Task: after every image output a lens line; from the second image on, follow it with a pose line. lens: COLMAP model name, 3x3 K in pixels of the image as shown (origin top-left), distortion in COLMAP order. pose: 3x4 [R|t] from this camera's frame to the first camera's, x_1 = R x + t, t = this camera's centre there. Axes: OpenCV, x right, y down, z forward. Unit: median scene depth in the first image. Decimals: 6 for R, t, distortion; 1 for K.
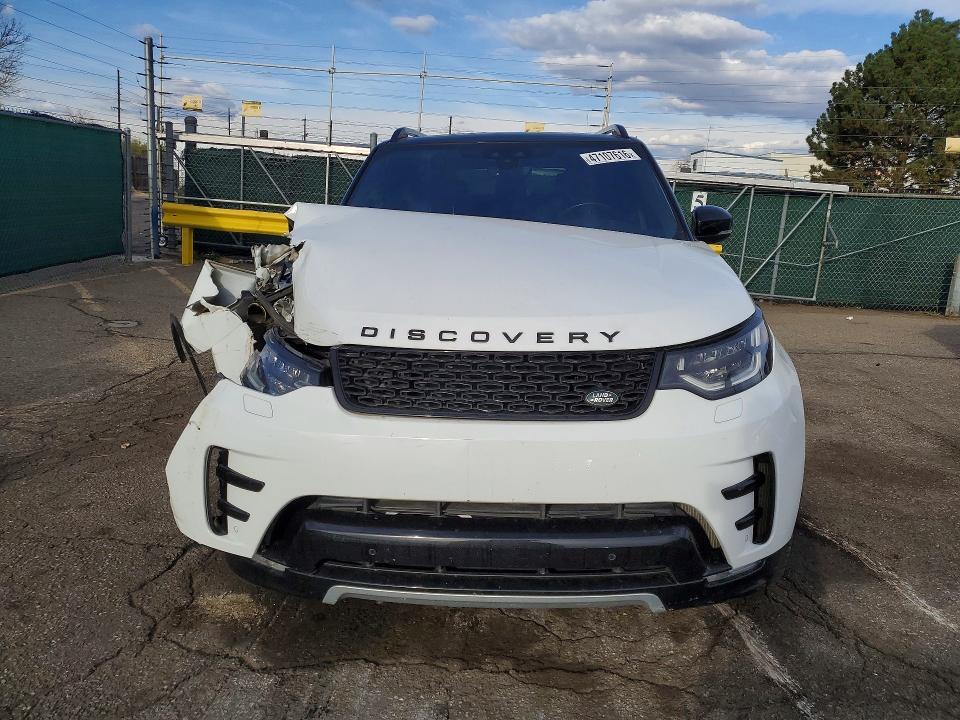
lens RADIAL K [[768.5, 0, 422.2], [0, 768.5, 375.7], [0, 0, 1]] dist [0.014382, 0.010484]
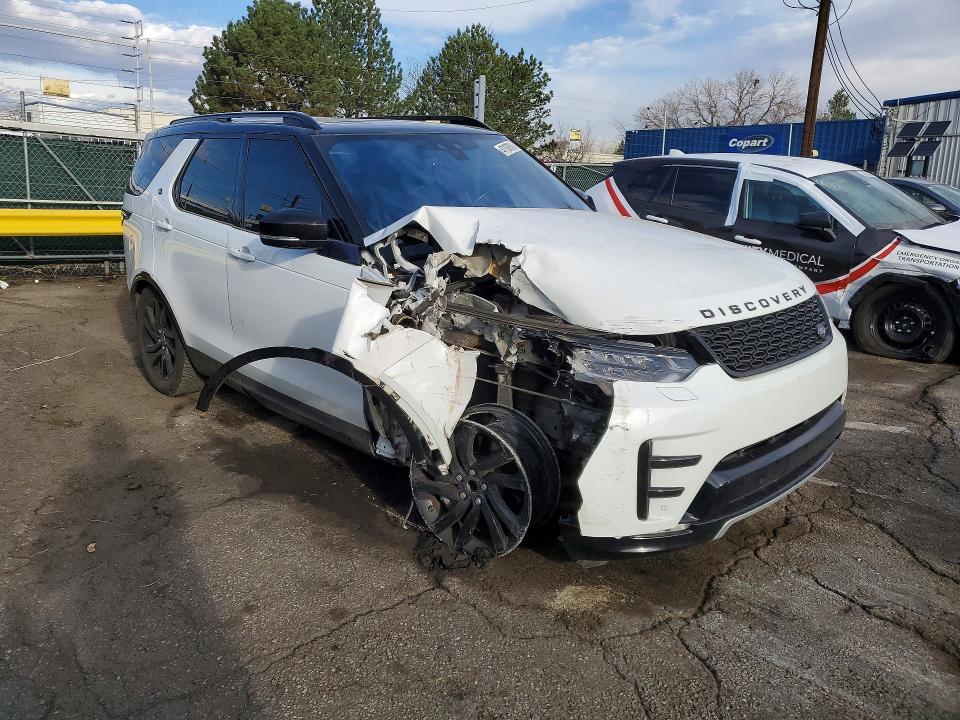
lens RADIAL K [[784.8, 0, 480.0], [0, 784.8, 360.0], [0, 0, 1]] dist [0.014317, 0.010306]
pose [[0.662831, -0.201346, 0.721190, -0.761167], [0.180304, 0.977745, 0.107259, -0.114459], [-0.726736, 0.058939, 0.684384, 0.253214]]
